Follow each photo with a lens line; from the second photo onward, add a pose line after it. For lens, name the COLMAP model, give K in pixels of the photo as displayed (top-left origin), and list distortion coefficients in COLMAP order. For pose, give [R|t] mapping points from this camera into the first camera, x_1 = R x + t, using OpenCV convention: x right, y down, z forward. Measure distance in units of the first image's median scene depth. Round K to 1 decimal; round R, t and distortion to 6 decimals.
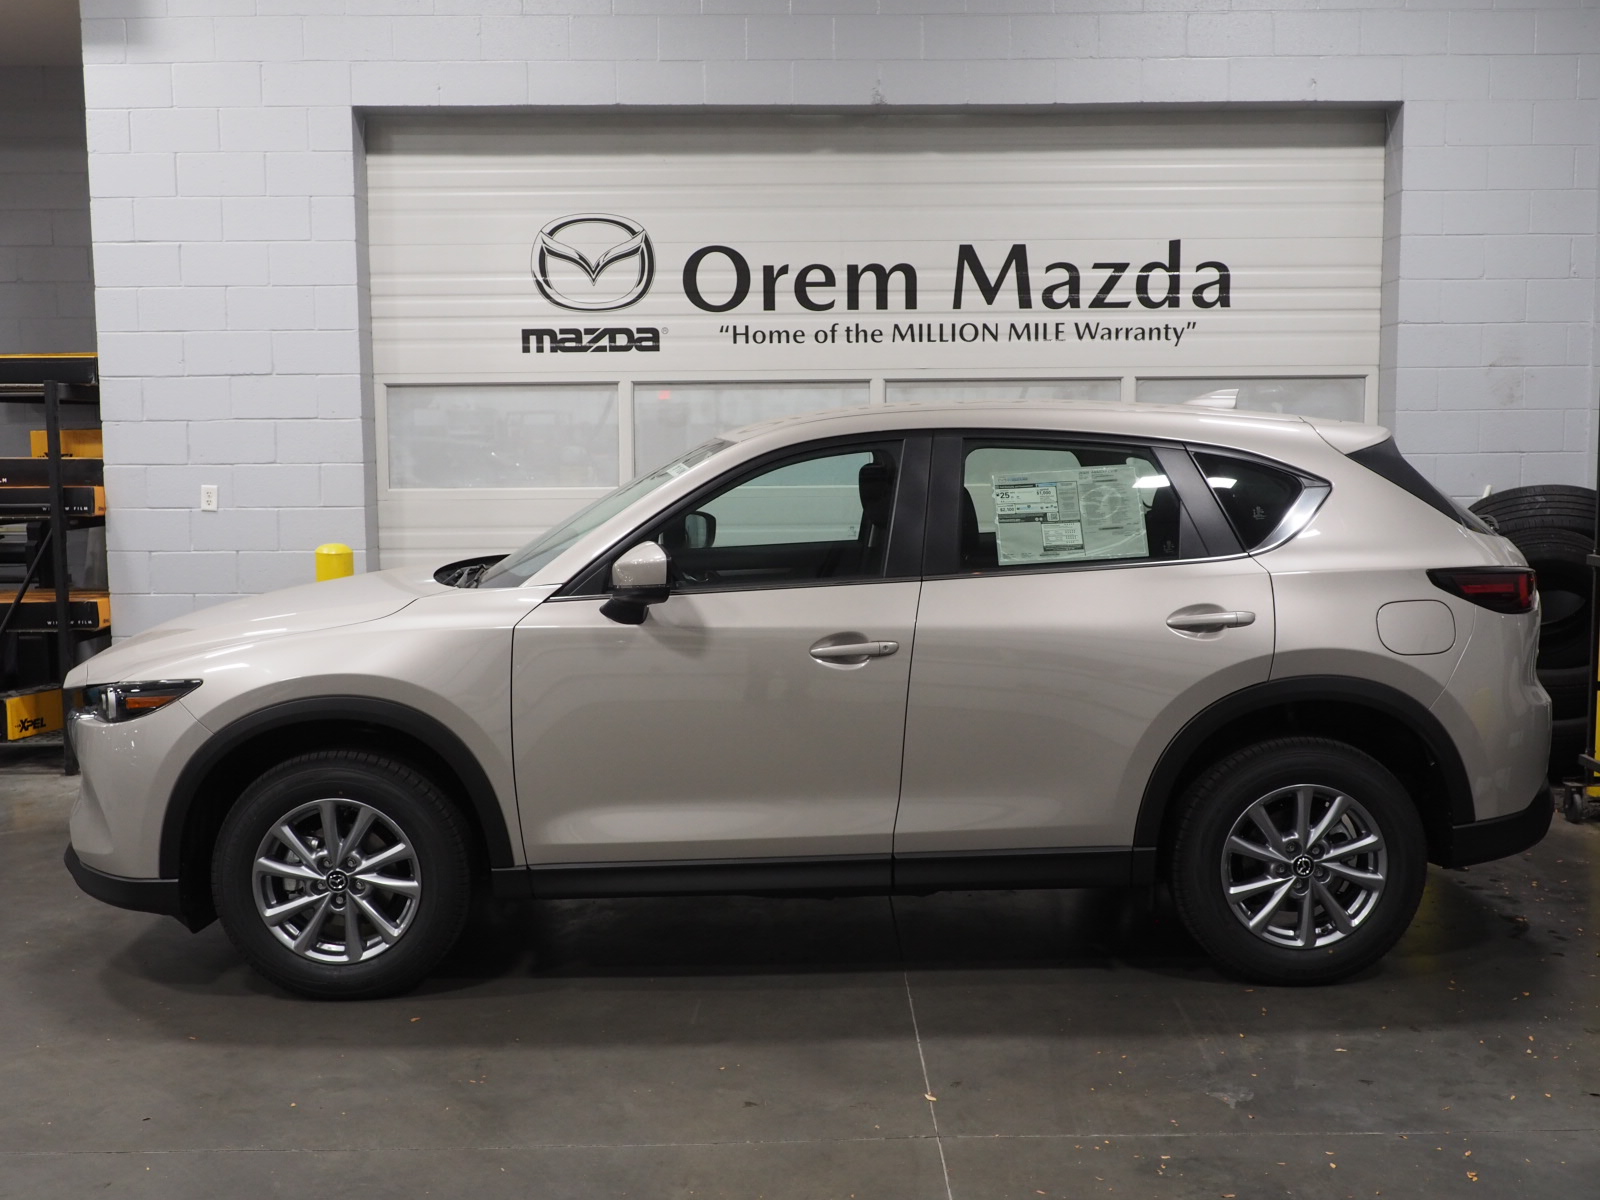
lens RADIAL K [[1987.5, 0, 802.2], [0, 1987.5, 599.3], [0, 0, 1]] dist [0.105376, 0.000000]
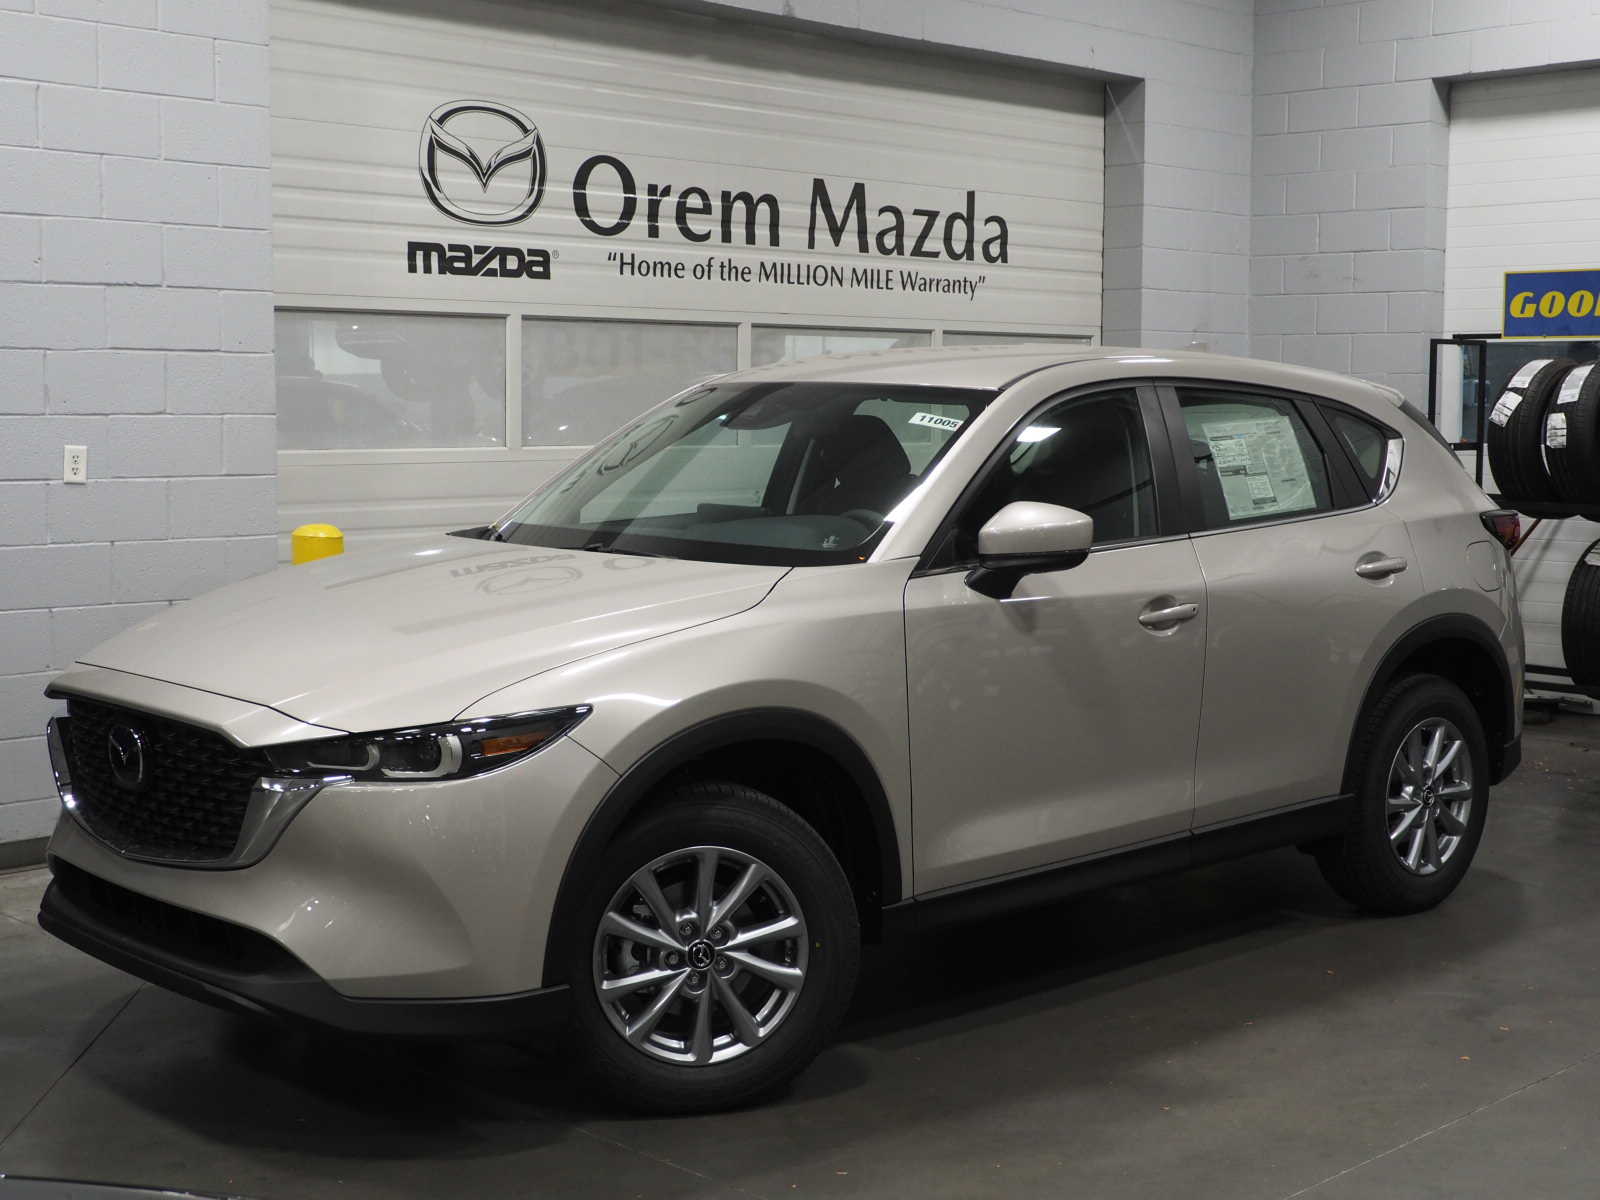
lens RADIAL K [[2170.1, 0, 783.1], [0, 2170.1, 552.6], [0, 0, 1]] dist [0.162637, 0.000000]
pose [[0.733453, -0.037720, 0.678692, -0.611455], [0.046583, 0.998901, 0.005174, -0.013174], [-0.678142, 0.027821, 0.734404, 0.284999]]
